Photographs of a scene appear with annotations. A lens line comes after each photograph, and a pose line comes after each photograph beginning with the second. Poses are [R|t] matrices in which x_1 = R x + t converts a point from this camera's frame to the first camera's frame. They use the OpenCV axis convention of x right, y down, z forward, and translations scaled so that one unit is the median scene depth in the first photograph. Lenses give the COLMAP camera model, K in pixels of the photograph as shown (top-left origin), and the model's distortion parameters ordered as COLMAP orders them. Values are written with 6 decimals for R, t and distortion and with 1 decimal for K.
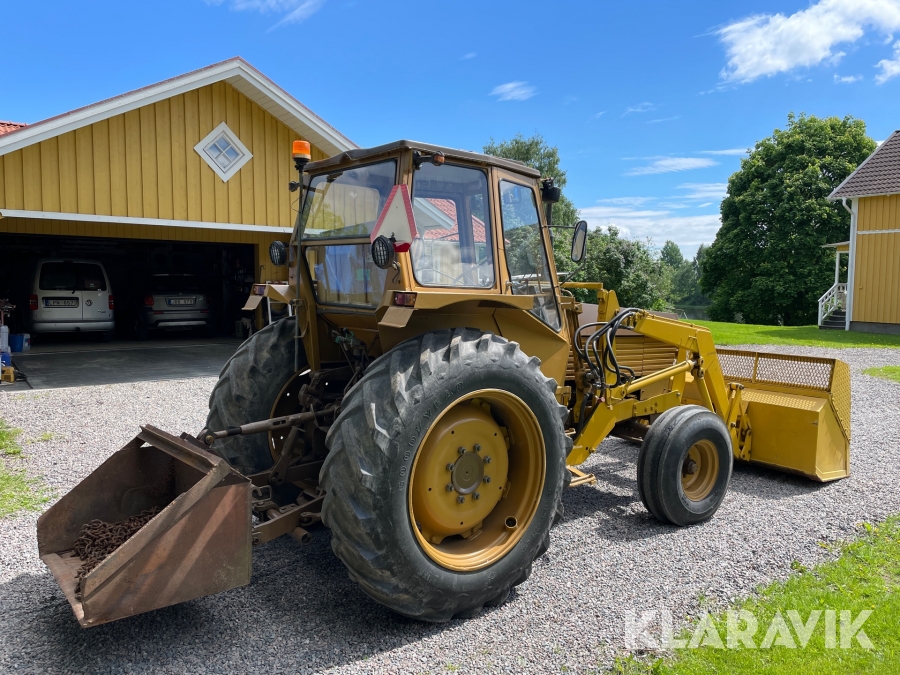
lens RADIAL K [[697.4, 0, 447.4], [0, 697.4, 337.9], [0, 0, 1]] dist [0.048256, -0.061949]
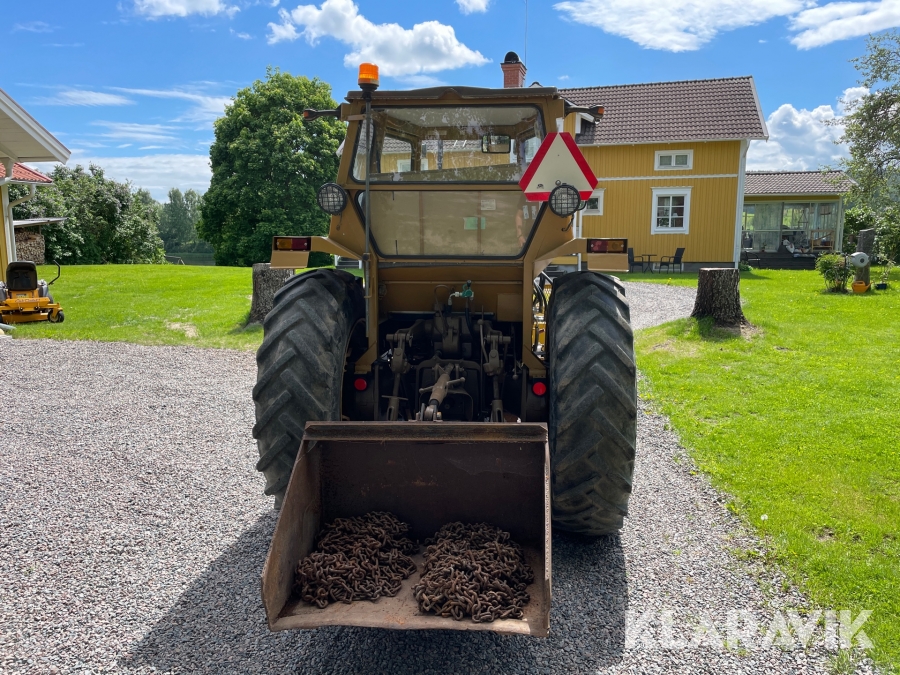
lens RADIAL K [[697.4, 0, 455.0], [0, 697.4, 340.2], [0, 0, 1]] dist [0.048256, -0.061949]
pose [[0.707985, -0.121159, 0.695757, -0.095070], [0.065803, 0.992205, 0.105824, -0.004063], [-0.703155, -0.029139, 0.710439, 0.038187]]
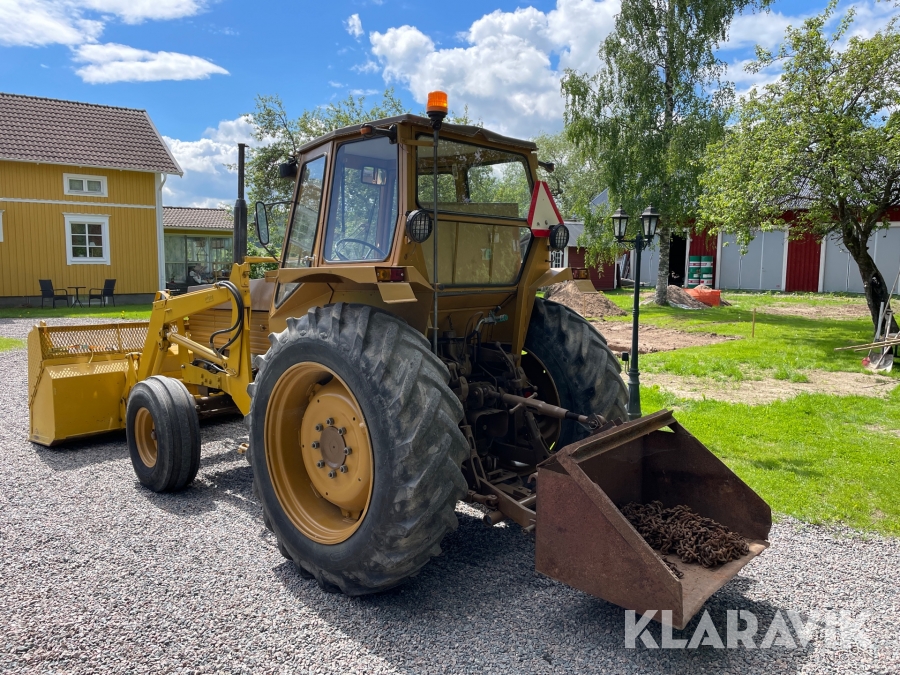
lens RADIAL K [[697.4, 0, 454.5], [0, 697.4, 340.5], [0, 0, 1]] dist [0.048256, -0.061949]
pose [[-0.139141, -0.119200, 0.983072, -0.441185], [0.070191, 0.989045, 0.129859, -0.075005], [-0.987782, 0.087072, -0.129250, 0.940623]]
